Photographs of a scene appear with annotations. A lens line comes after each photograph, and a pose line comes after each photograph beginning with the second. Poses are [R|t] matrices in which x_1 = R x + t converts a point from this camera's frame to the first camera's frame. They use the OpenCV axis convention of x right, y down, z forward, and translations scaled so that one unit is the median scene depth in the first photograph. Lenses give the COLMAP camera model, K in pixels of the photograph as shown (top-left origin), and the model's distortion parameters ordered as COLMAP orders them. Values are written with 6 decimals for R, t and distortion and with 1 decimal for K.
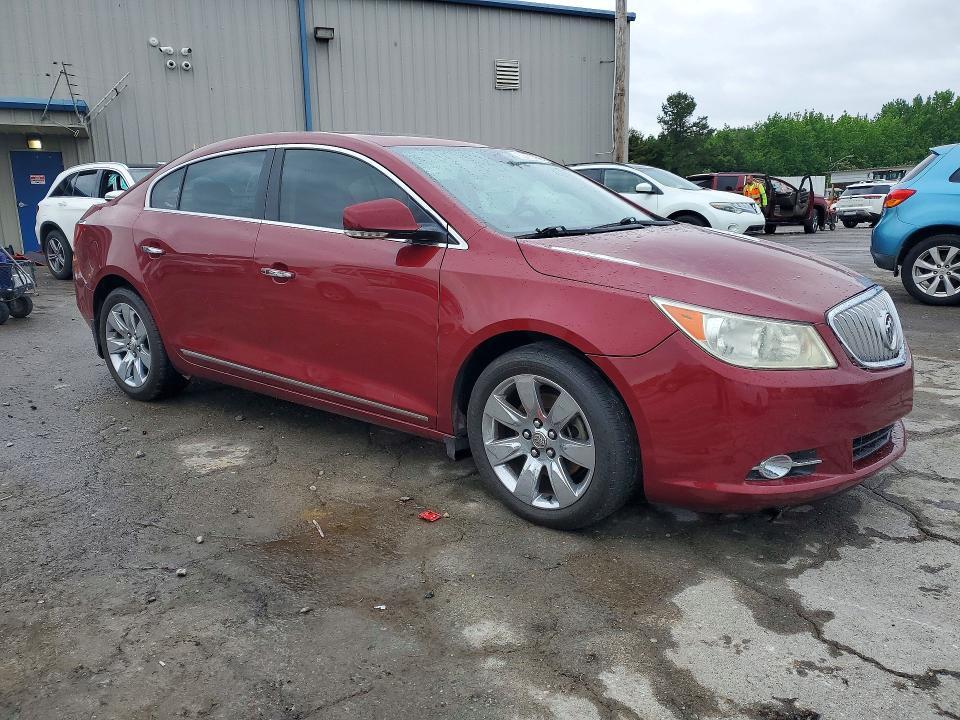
lens RADIAL K [[822.5, 0, 480.0], [0, 822.5, 360.0], [0, 0, 1]] dist [0.006518, -0.136077]
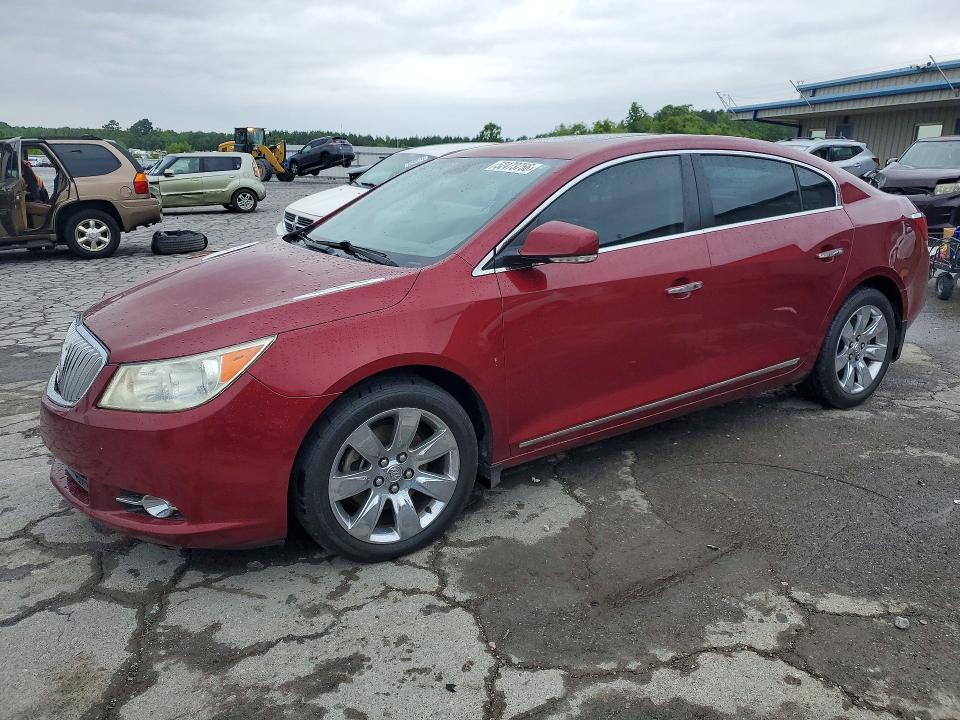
lens RADIAL K [[760.1, 0, 480.0], [0, 760.1, 360.0], [0, 0, 1]] dist [0.020727, -0.009550]
pose [[-0.375296, 0.251722, -0.892070, 1.067372], [-0.158563, 0.930796, 0.329358, -0.445646], [0.913242, 0.265056, -0.309410, 1.622822]]
